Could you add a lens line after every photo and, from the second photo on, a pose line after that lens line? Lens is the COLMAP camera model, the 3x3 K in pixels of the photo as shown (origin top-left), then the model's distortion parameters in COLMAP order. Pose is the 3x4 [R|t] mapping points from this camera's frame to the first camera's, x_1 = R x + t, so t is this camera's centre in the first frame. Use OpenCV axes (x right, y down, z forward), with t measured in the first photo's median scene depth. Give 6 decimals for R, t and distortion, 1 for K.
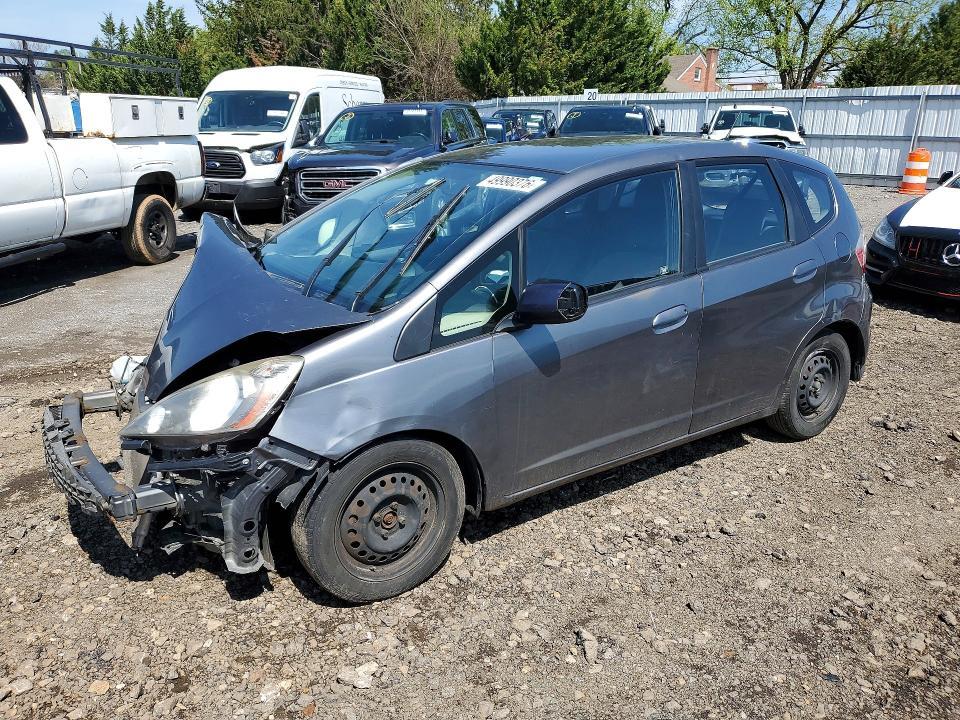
lens RADIAL K [[663.5, 0, 474.0], [0, 663.5, 362.9], [0, 0, 1]] dist [0.077250, -0.047465]
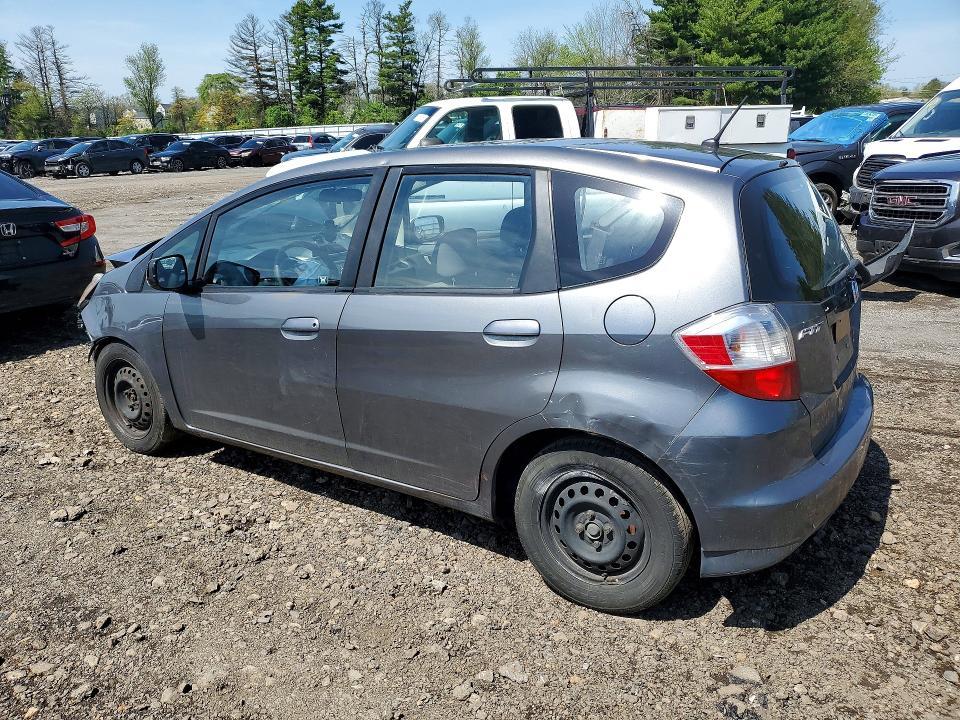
lens RADIAL K [[663.5, 0, 474.0], [0, 663.5, 362.9], [0, 0, 1]] dist [0.077250, -0.047465]
pose [[0.480677, 0.274724, -0.832752, 0.728734], [-0.285644, 0.946915, 0.147509, -0.136508], [0.829070, 0.166967, 0.533634, 0.419850]]
